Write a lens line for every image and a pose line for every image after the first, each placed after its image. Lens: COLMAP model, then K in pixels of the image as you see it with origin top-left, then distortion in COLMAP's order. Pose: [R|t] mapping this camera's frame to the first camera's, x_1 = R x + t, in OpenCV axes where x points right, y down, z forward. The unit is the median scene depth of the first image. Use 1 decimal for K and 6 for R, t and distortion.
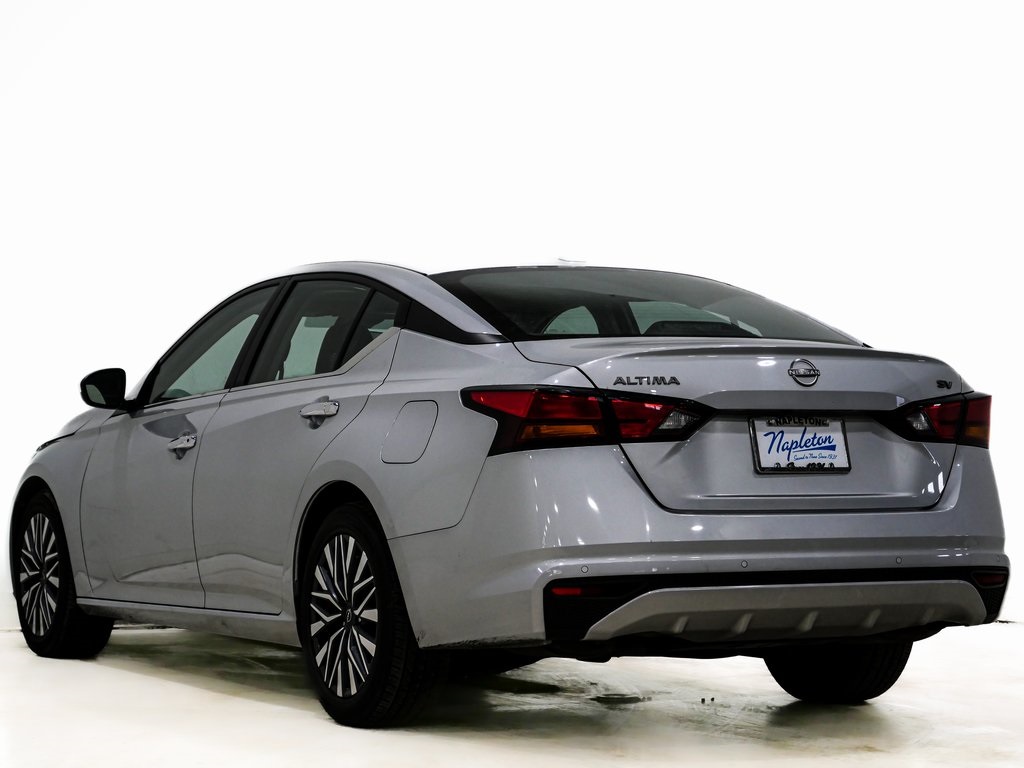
lens RADIAL K [[2565.8, 0, 512.0], [0, 2565.8, 384.0], [0, 0, 1]] dist [-0.020190, -0.082492]
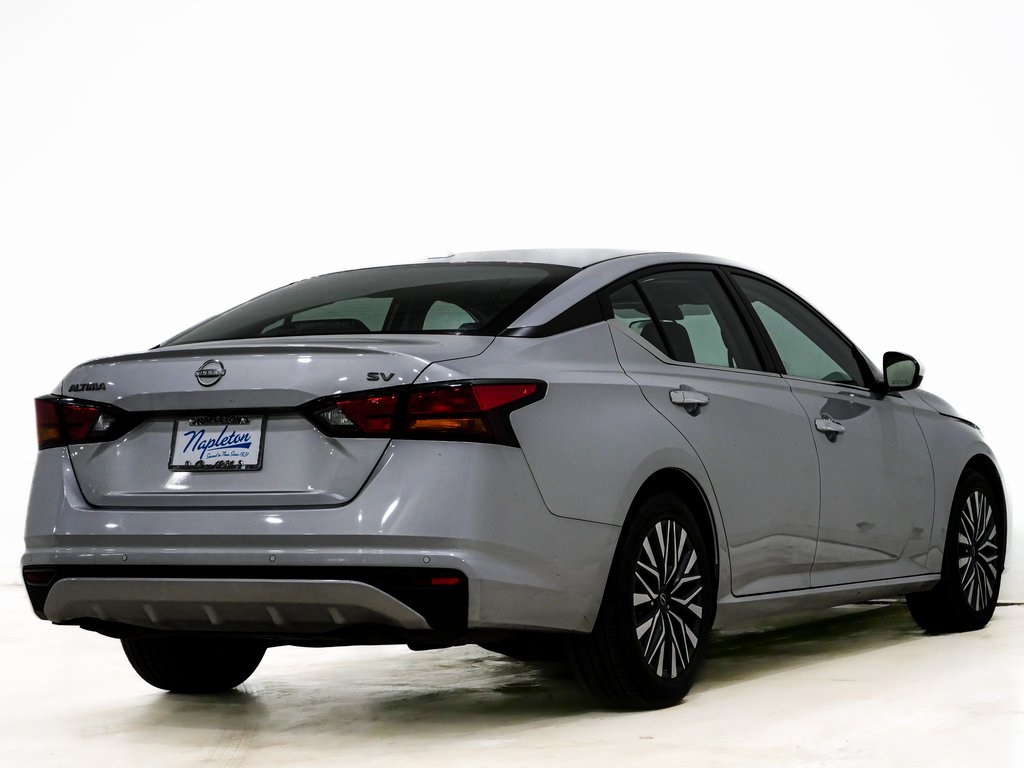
lens RADIAL K [[2557.3, 0, 512.0], [0, 2557.3, 384.0], [0, 0, 1]] dist [0.041712, 0.354500]
pose [[0.558589, -0.026218, -0.829030, 1.028523], [0.042070, 0.999109, -0.003251, 0.008366], [0.828377, -0.033062, 0.559194, 0.526079]]
